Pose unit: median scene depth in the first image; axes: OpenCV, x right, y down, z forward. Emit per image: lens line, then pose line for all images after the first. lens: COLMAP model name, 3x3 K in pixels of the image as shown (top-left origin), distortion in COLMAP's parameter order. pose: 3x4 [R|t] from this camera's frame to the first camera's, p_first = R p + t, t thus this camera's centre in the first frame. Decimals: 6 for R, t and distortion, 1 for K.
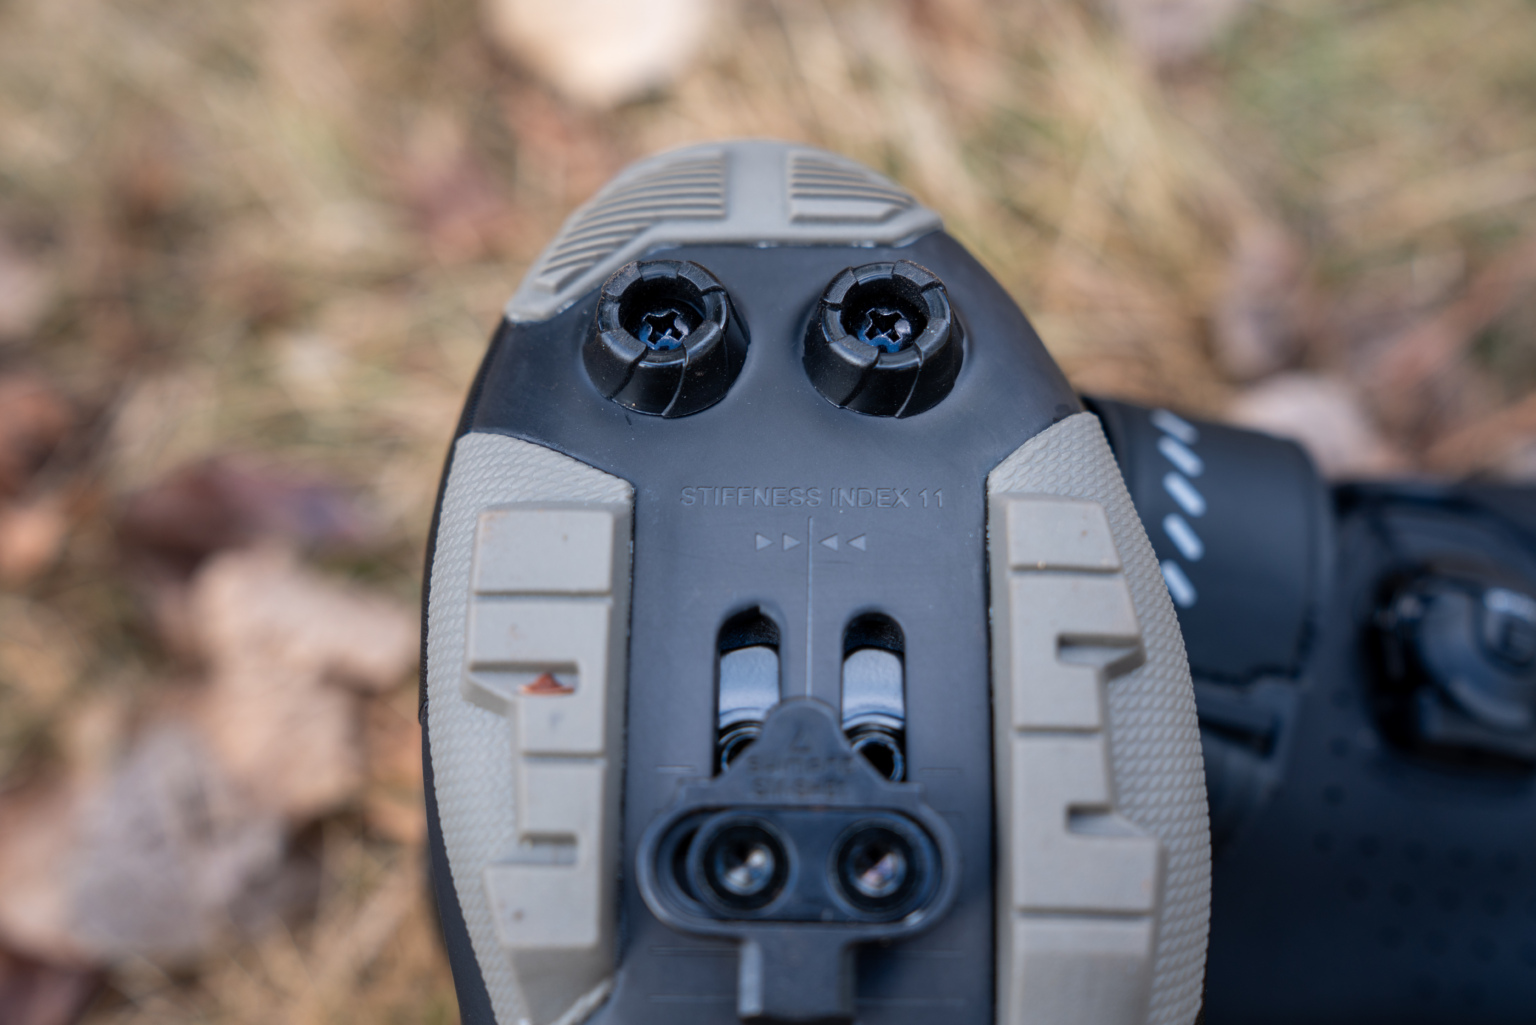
lens RADIAL K [[2339.1, 0, 774.4], [0, 2339.1, 517.0], [0, 0, 1]] dist [0.057386, 0.000000]
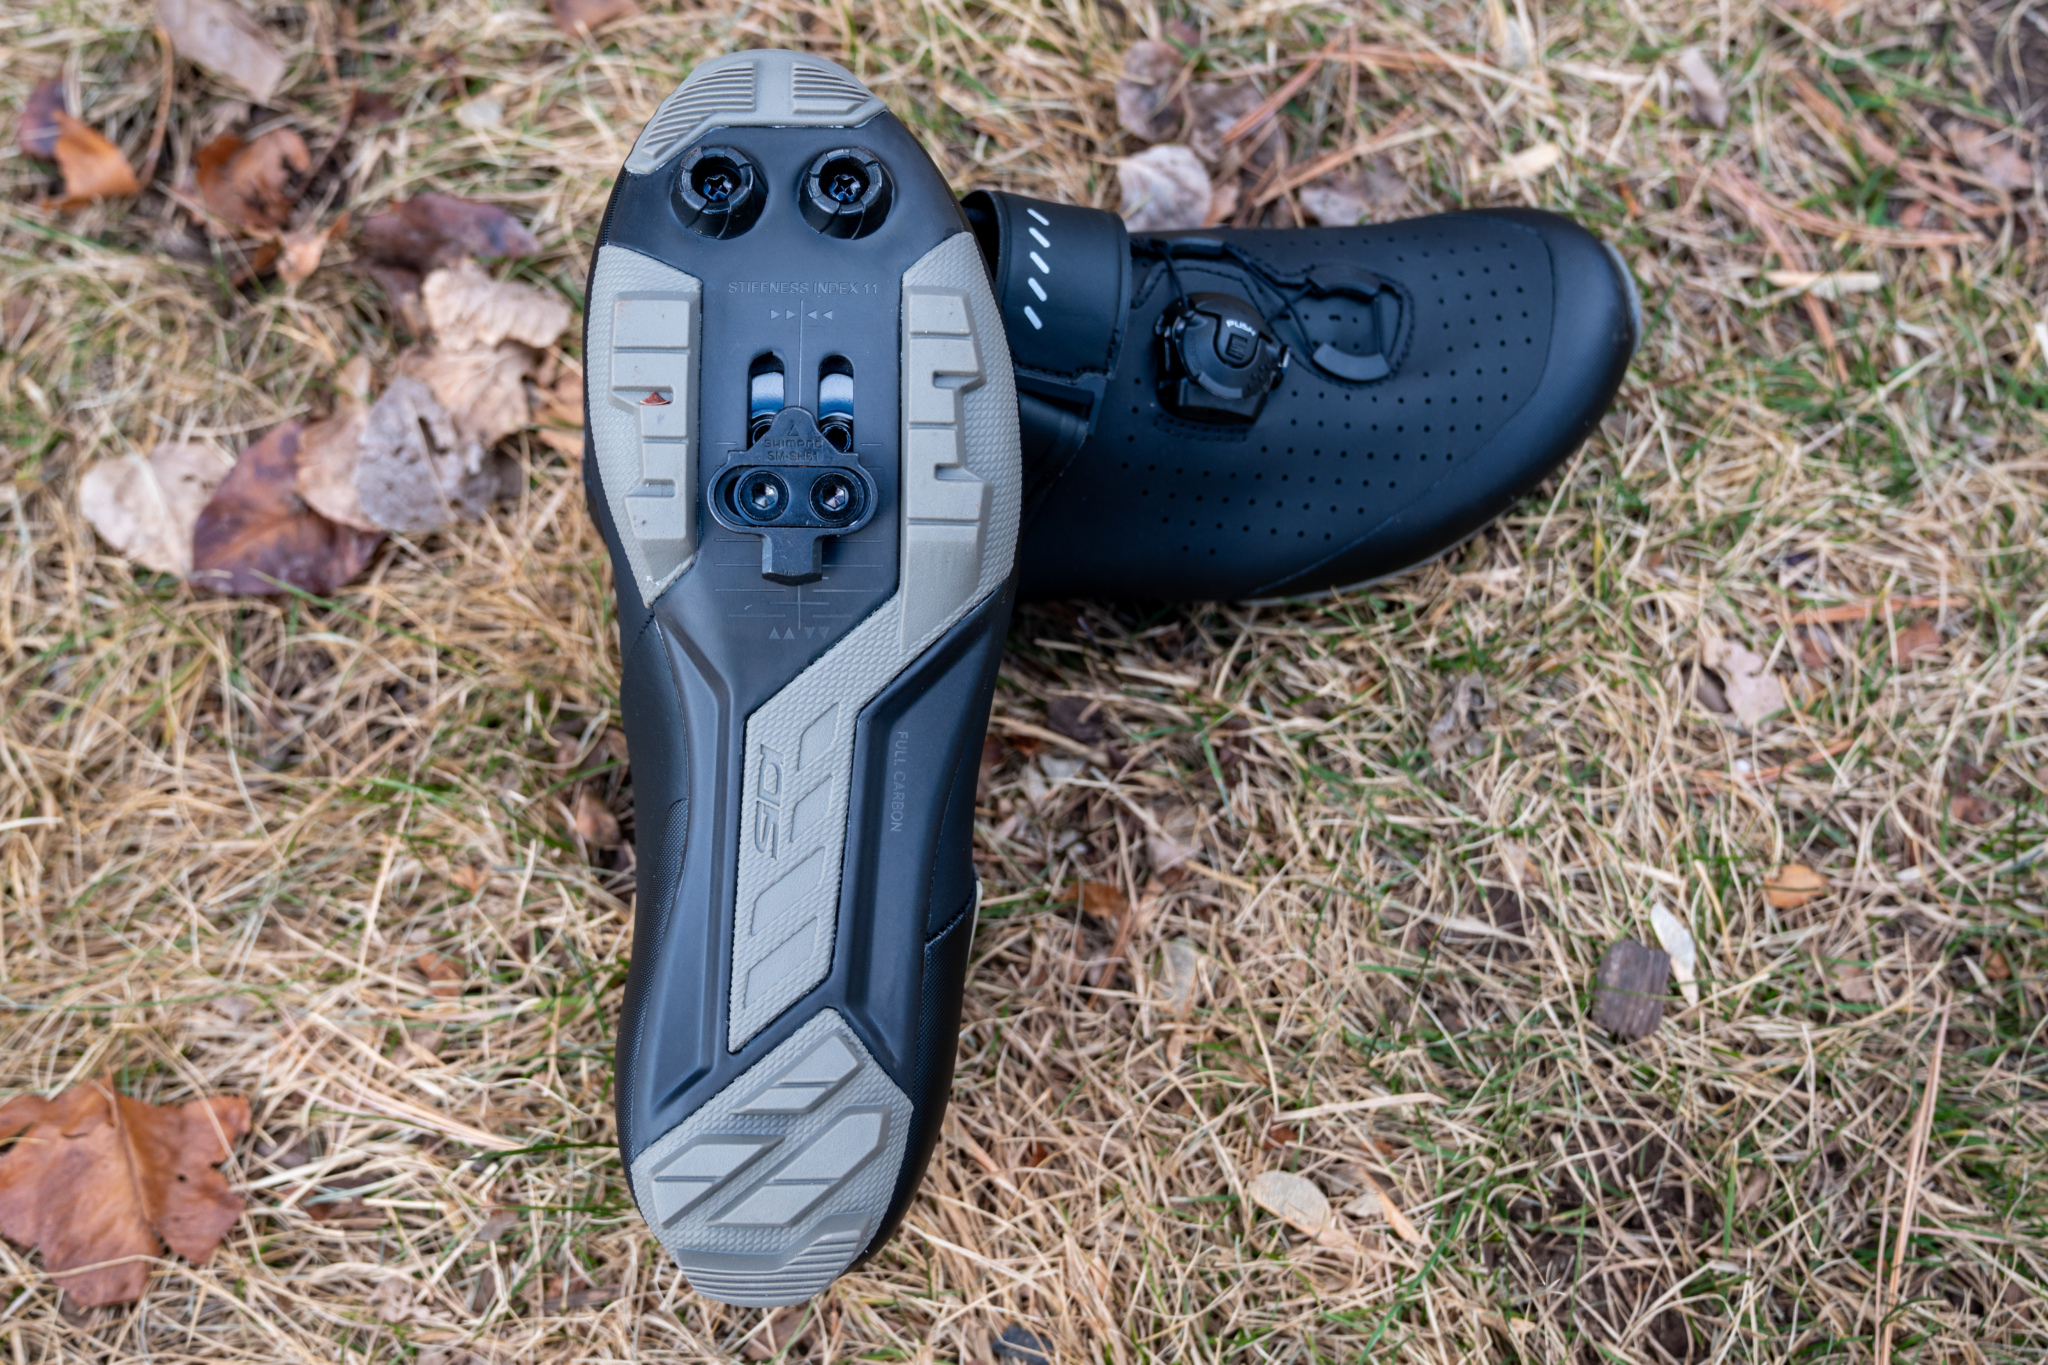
lens RADIAL K [[1881.1, 0, 1019.6], [0, 1881.1, 686.3], [0, 0, 1]] dist [-0.089956, -0.009667]
pose [[0.995673, -0.006868, 0.092667, 0.045544], [-0.019189, 0.960571, 0.277371, -0.113002], [-0.090918, -0.277949, 0.956284, -0.449634]]
